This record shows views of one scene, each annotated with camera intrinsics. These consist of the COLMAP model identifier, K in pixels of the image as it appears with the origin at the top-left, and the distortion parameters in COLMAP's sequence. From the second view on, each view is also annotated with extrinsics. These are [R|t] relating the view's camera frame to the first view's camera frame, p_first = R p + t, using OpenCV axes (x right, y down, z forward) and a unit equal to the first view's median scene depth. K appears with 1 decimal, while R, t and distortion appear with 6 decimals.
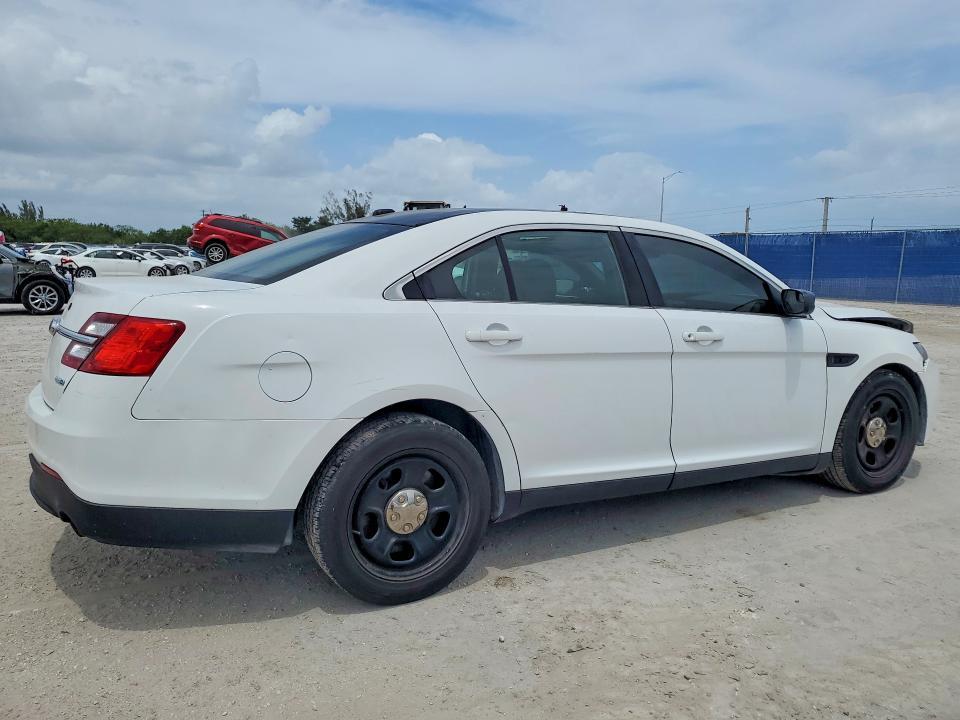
lens RADIAL K [[734.6, 0, 449.3], [0, 734.6, 364.4], [0, 0, 1]] dist [0.023658, -0.019878]
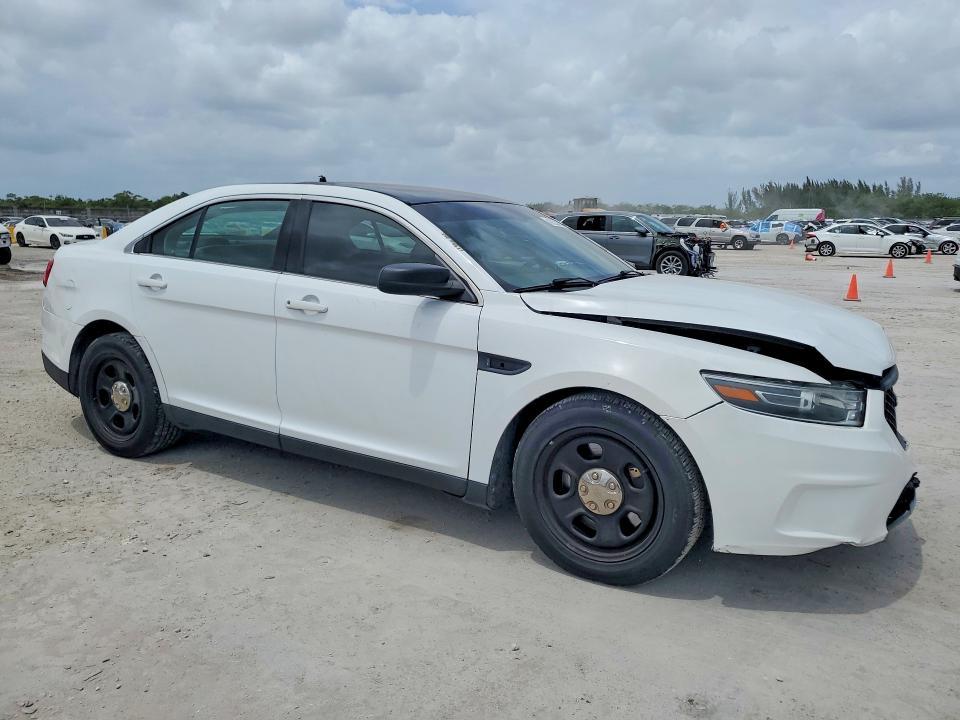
lens RADIAL K [[734.6, 0, 481.3], [0, 734.6, 354.3], [0, 0, 1]] dist [0.023658, -0.019878]
pose [[0.530395, 0.143319, -0.835548, 1.190549], [-0.127802, 0.987860, 0.088317, -0.082698], [0.838062, 0.059942, 0.542273, 0.617638]]
